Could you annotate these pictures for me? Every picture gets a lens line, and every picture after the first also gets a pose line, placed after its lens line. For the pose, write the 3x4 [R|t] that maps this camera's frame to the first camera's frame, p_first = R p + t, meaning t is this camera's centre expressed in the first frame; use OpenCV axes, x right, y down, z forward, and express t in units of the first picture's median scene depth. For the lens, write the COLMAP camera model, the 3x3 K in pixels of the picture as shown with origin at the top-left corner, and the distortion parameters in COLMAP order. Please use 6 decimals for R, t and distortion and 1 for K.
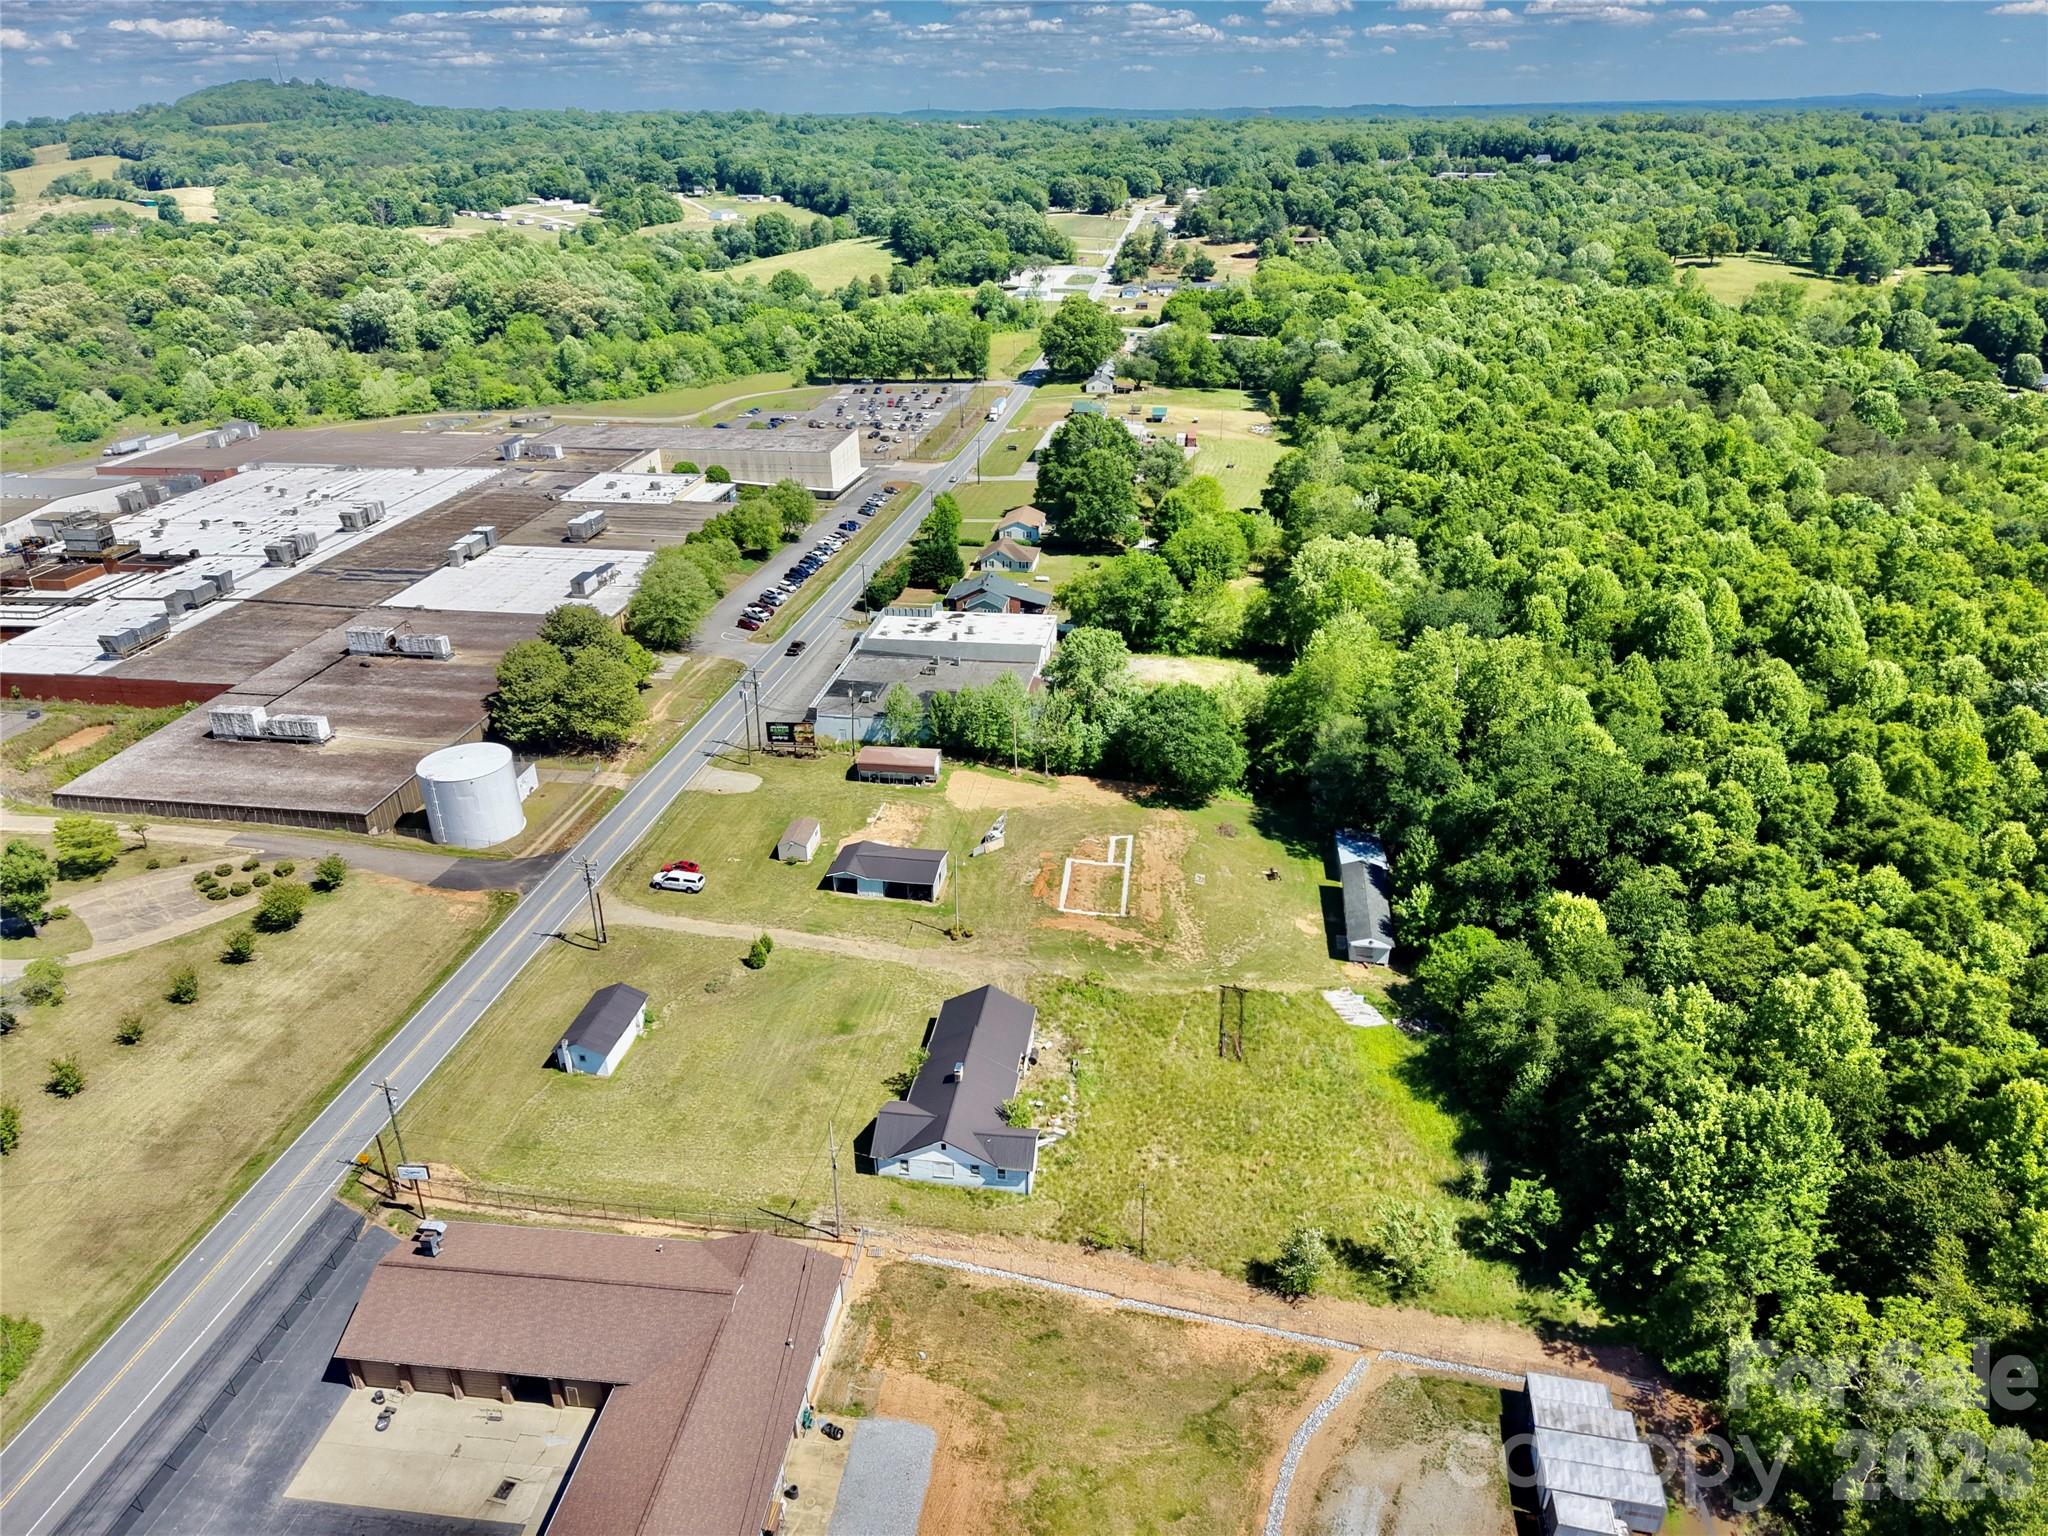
lens RADIAL K [[1362.3, 0, 1021.1], [0, 1362.3, 769.4], [0, 0, 1]] dist [0.038130, -0.039638]
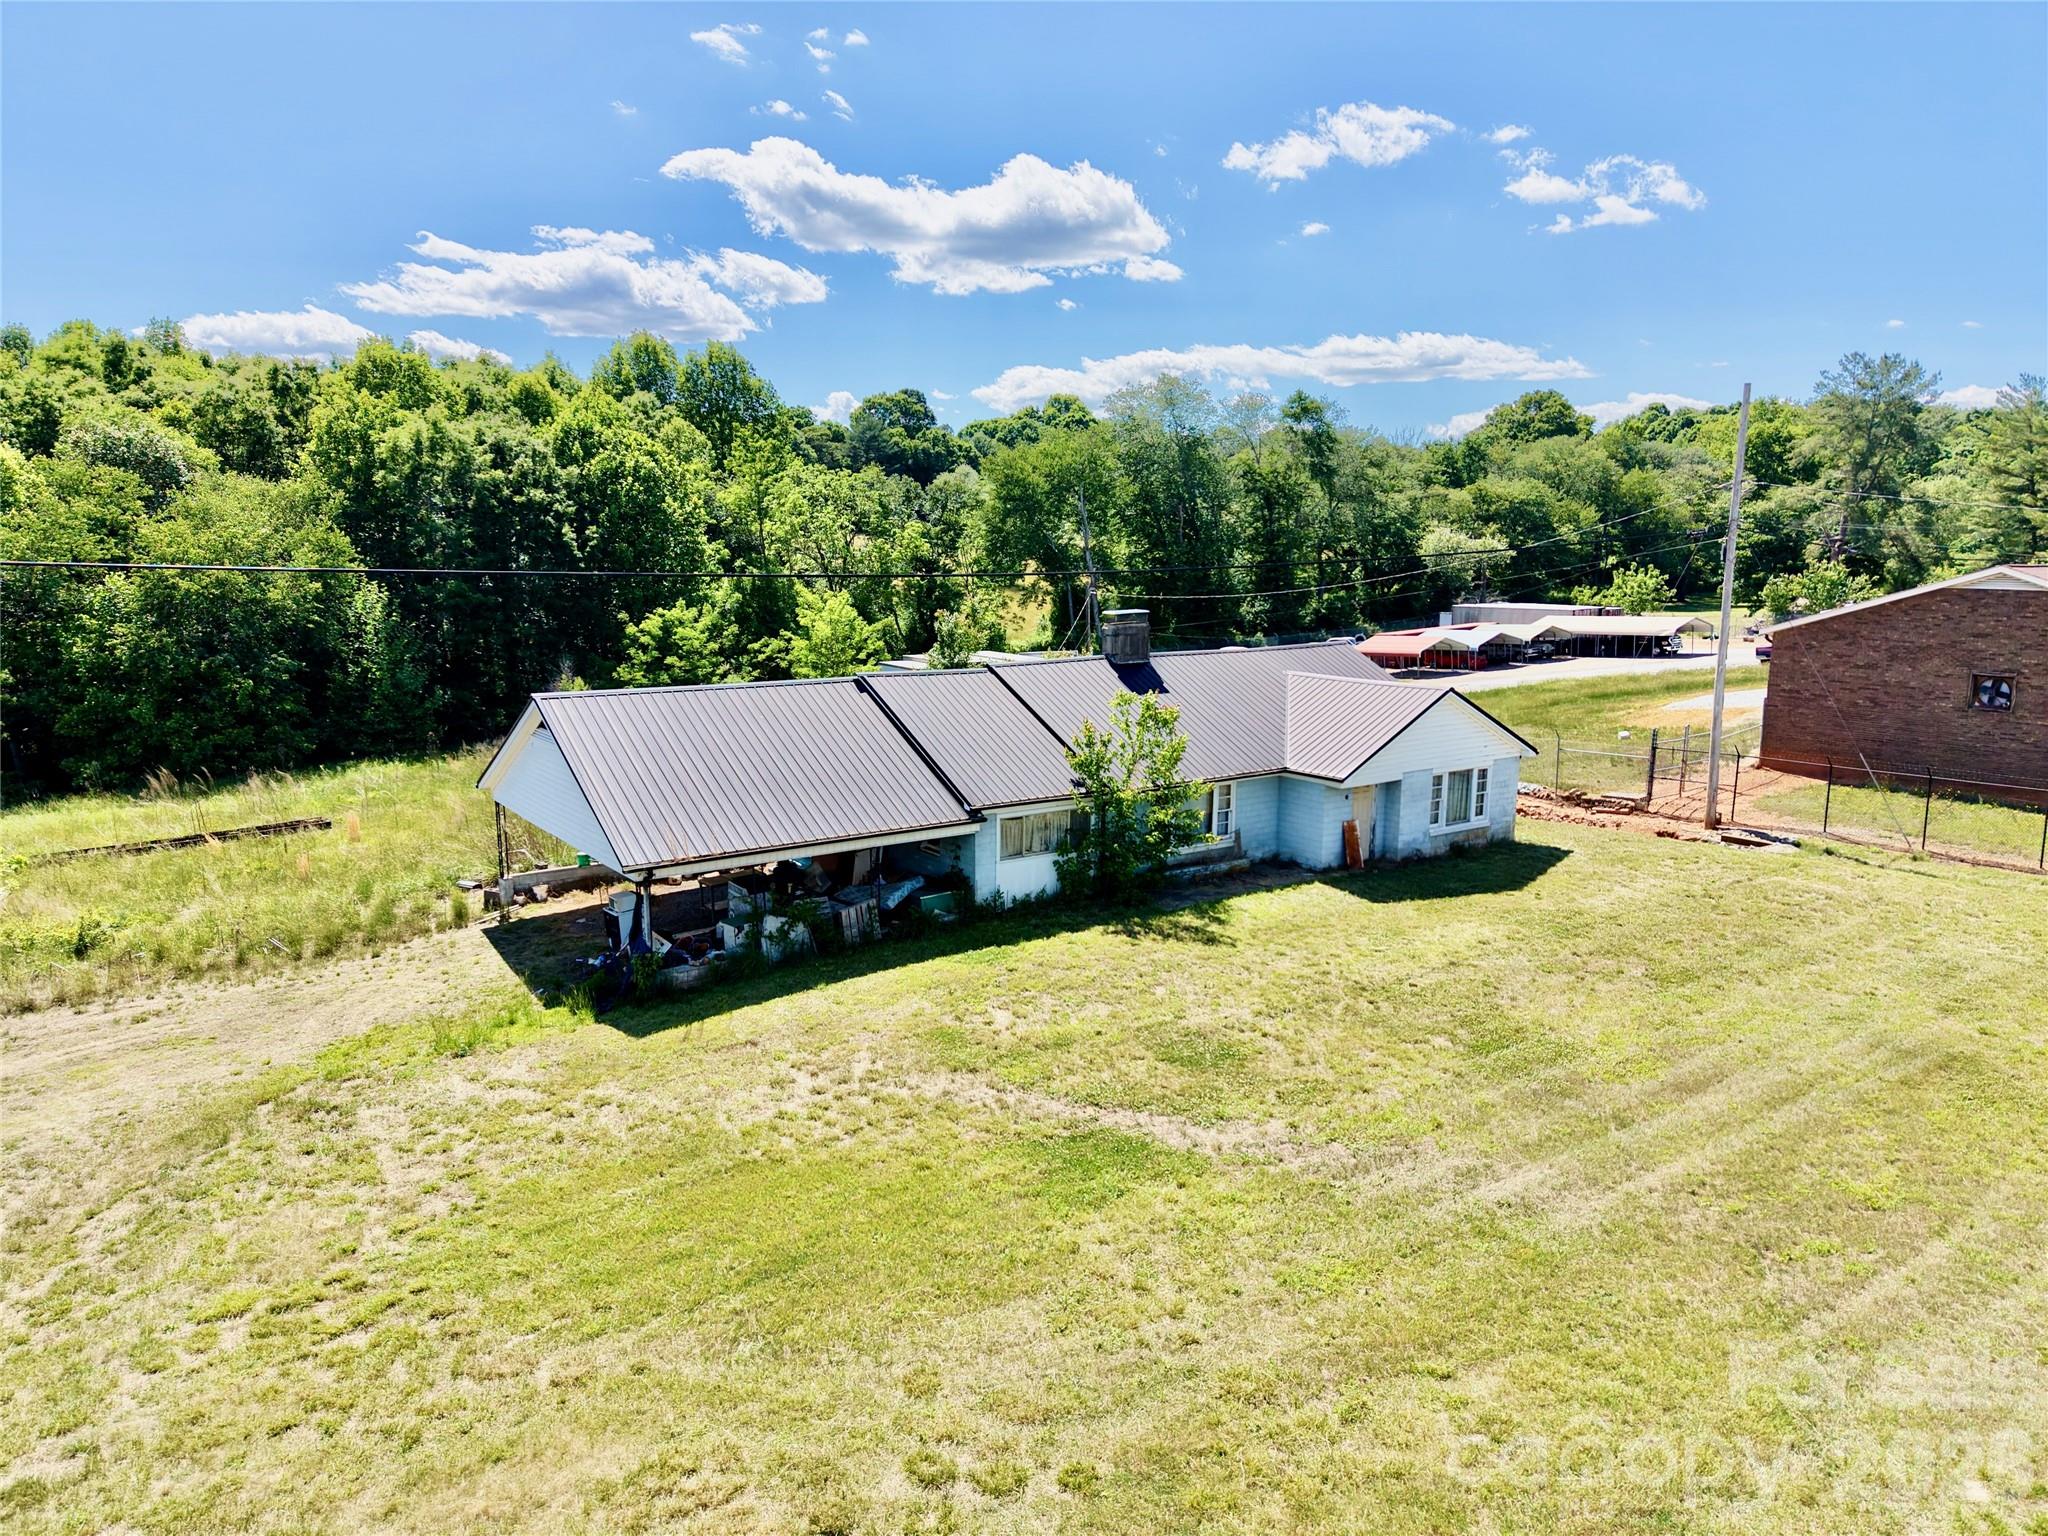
lens RADIAL K [[1362.3, 0, 1018.1], [0, 1362.3, 767.7], [0, 0, 1]] dist [0.038130, -0.039638]
pose [[-0.687675, -0.110766, 0.717519, -0.195589], [0.319352, 0.841400, 0.435959, 0.096561], [-0.652010, 0.528939, -0.543237, 0.980858]]
